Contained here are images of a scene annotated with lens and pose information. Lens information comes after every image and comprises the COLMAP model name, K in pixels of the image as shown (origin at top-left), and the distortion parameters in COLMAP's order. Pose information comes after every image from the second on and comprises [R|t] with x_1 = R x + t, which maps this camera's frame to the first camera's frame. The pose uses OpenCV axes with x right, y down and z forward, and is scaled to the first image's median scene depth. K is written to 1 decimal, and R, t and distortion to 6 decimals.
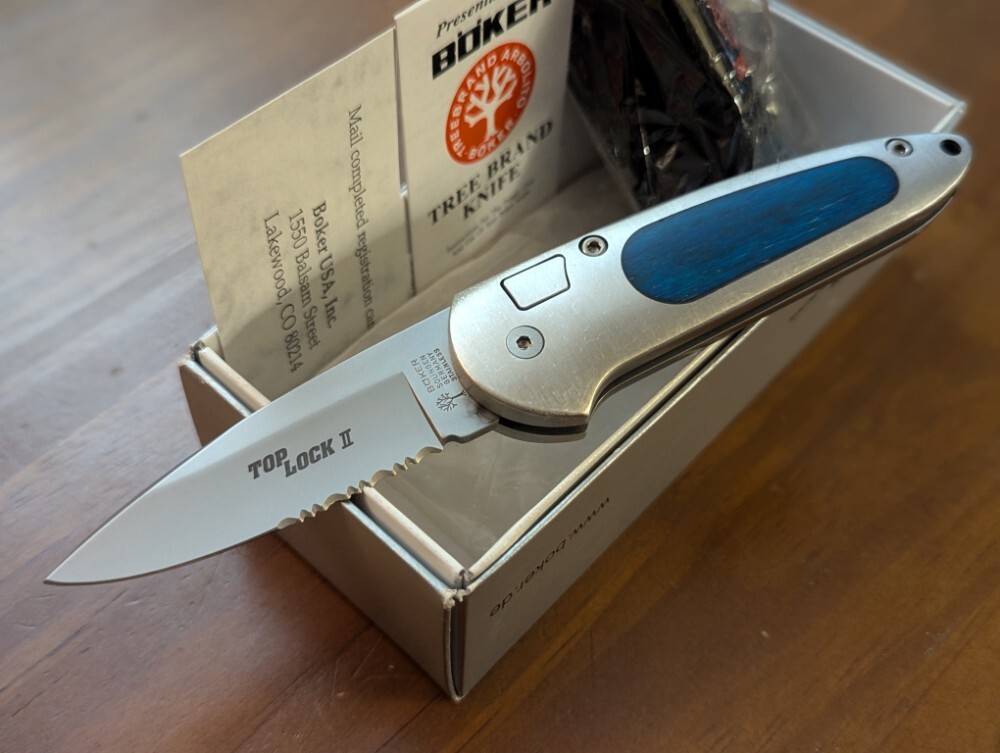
lens RADIAL K [[1272.4, 0, 501.3], [0, 1272.4, 375.7], [0, 0, 1]] dist [-0.017970, 0.000000]
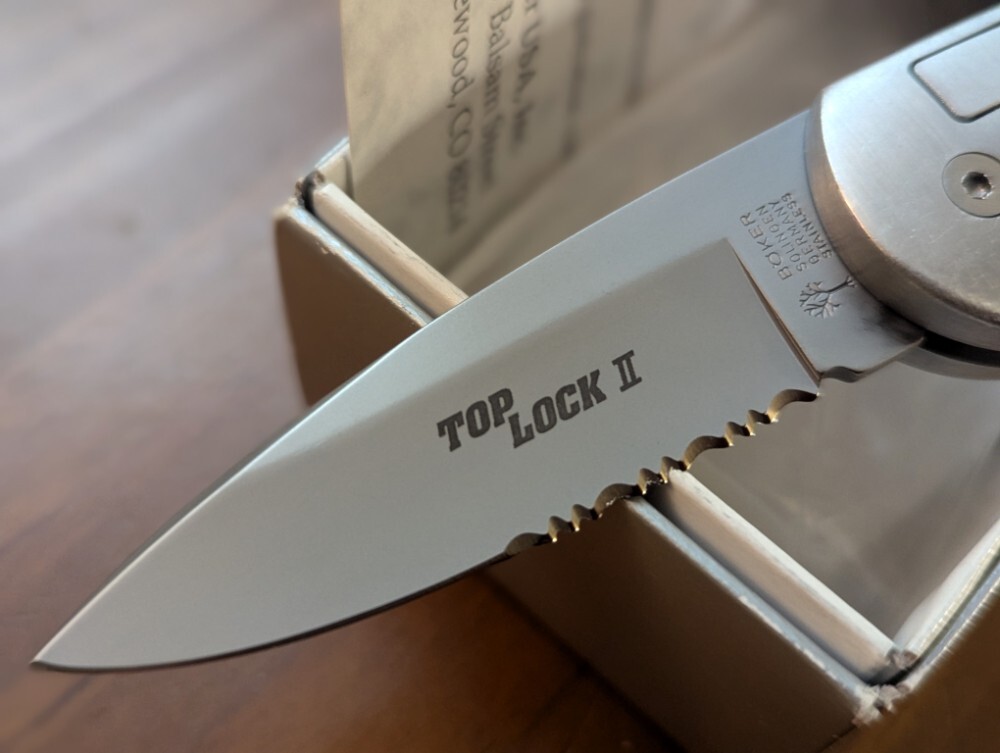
lens RADIAL K [[1272.4, 0, 496.2], [0, 1272.4, 371.1], [0, 0, 1]] dist [-0.017970, 0.000000]
pose [[0.999482, 0.012233, 0.029758, -0.185049], [-0.015458, 0.993733, 0.110704, -0.005136], [-0.028217, -0.111107, 0.993408, 0.490273]]
